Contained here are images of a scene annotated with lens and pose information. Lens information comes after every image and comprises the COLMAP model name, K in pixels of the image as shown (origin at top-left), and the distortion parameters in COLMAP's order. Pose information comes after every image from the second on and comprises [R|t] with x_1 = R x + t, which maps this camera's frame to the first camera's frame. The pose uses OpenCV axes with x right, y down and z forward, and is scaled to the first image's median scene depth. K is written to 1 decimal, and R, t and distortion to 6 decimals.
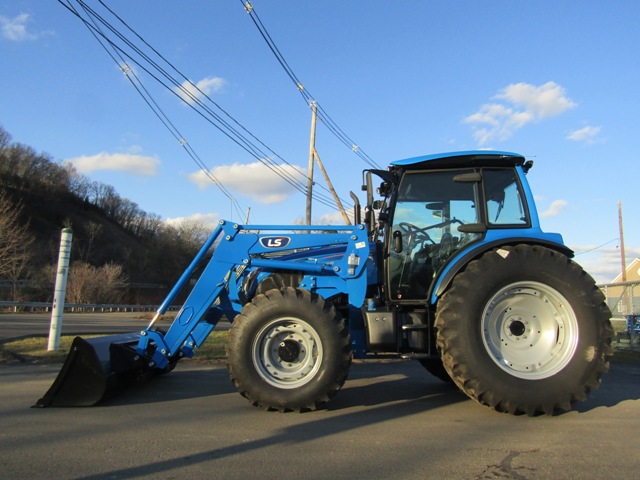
lens RADIAL K [[458.3, 0, 320.0], [0, 458.3, 240.0], [0, 0, 1]] dist [0.001099, -0.004550]
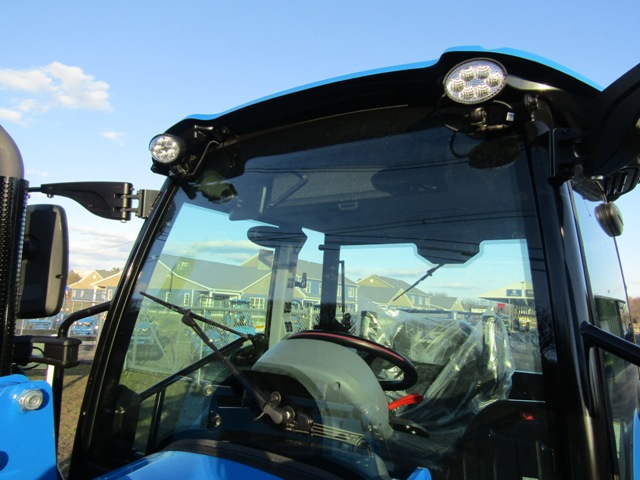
lens RADIAL K [[458.3, 0, 320.0], [0, 458.3, 240.0], [0, 0, 1]] dist [0.001099, -0.004550]
pose [[0.504135, 0.111085, 0.856451, -0.026758], [-0.153916, 0.987373, -0.037466, -0.084772], [-0.849799, -0.112933, 0.514867, 1.048629]]
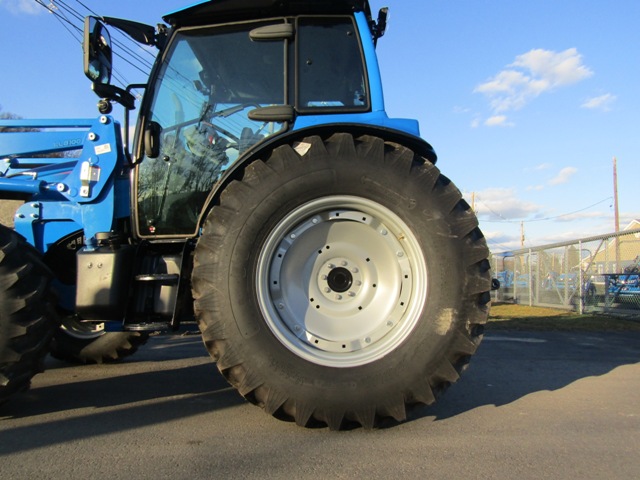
lens RADIAL K [[458.3, 0, 320.0], [0, 458.3, 240.0], [0, 0, 1]] dist [0.001099, -0.004550]
pose [[0.999854, -0.007879, -0.015177, 0.408416], [0.008786, 0.998120, 0.060652, 0.103342], [0.014670, -0.060777, 0.998044, 0.404413]]
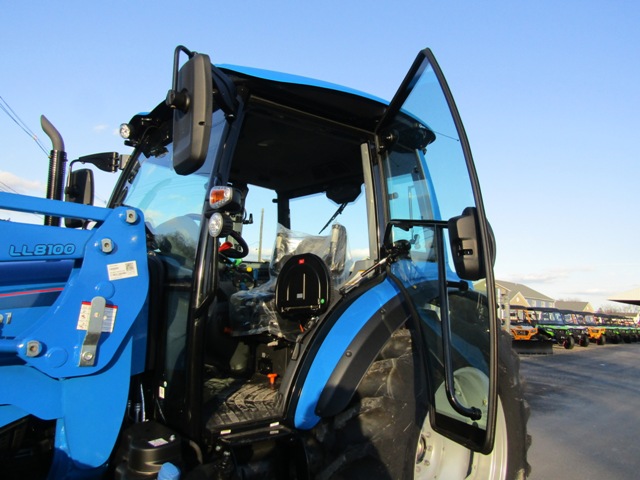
lens RADIAL K [[458.3, 0, 320.0], [0, 458.3, 240.0], [0, 0, 1]] dist [0.001099, -0.004550]
pose [[0.708653, 0.106384, 0.697491, -0.045566], [-0.128017, 0.991546, -0.021169, -0.022827], [-0.693846, -0.074289, 0.716281, 0.703386]]
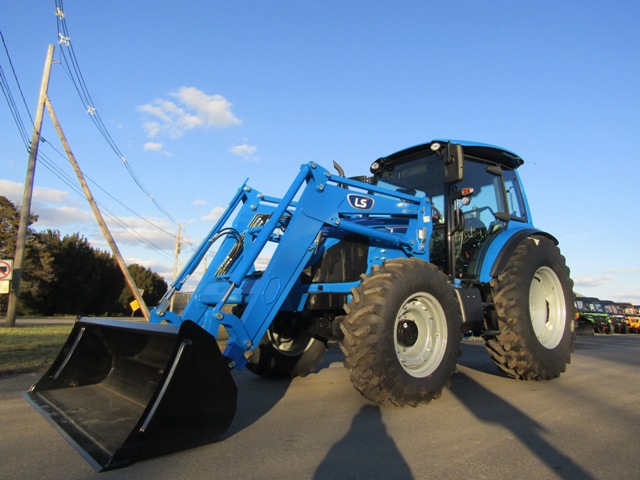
lens RADIAL K [[458.3, 0, 320.0], [0, 458.3, 240.0], [0, 0, 1]] dist [0.001099, -0.004550]
pose [[0.755078, 0.098258, 0.648230, -0.712286], [-0.101814, 0.994285, -0.032117, 0.110931], [-0.647681, -0.041748, 0.760767, 0.451119]]
